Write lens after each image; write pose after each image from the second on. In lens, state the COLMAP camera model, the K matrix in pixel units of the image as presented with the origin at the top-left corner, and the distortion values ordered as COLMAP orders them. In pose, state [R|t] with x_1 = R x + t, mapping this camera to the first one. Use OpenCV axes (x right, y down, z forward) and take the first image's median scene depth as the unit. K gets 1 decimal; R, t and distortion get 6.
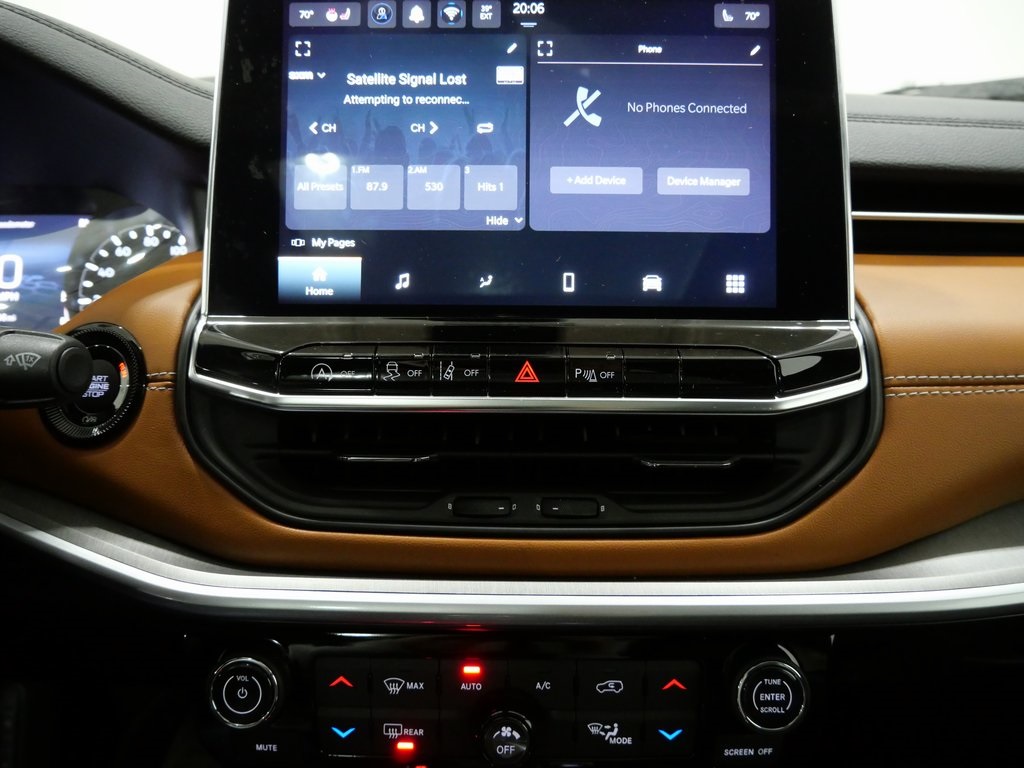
lens RADIAL K [[749.1, 0, 512.0], [0, 749.1, 384.0], [0, 0, 1]] dist [-0.046955, 0.000093]
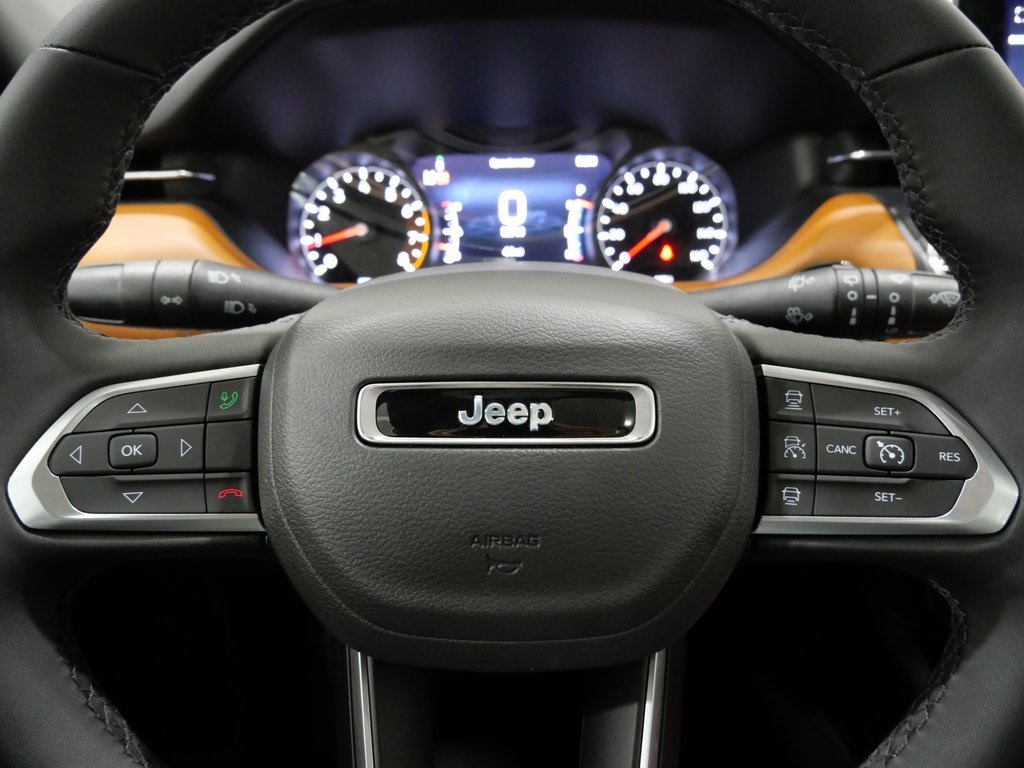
lens RADIAL K [[741.2, 0, 512.0], [0, 741.2, 384.0], [0, 0, 1]] dist [-0.032801, 0.005048]
pose [[0.999886, -0.015033, 0.001597, -1.125308], [0.014763, 0.993732, 0.110808, -0.029079], [-0.003253, -0.110772, 0.993841, -0.164602]]
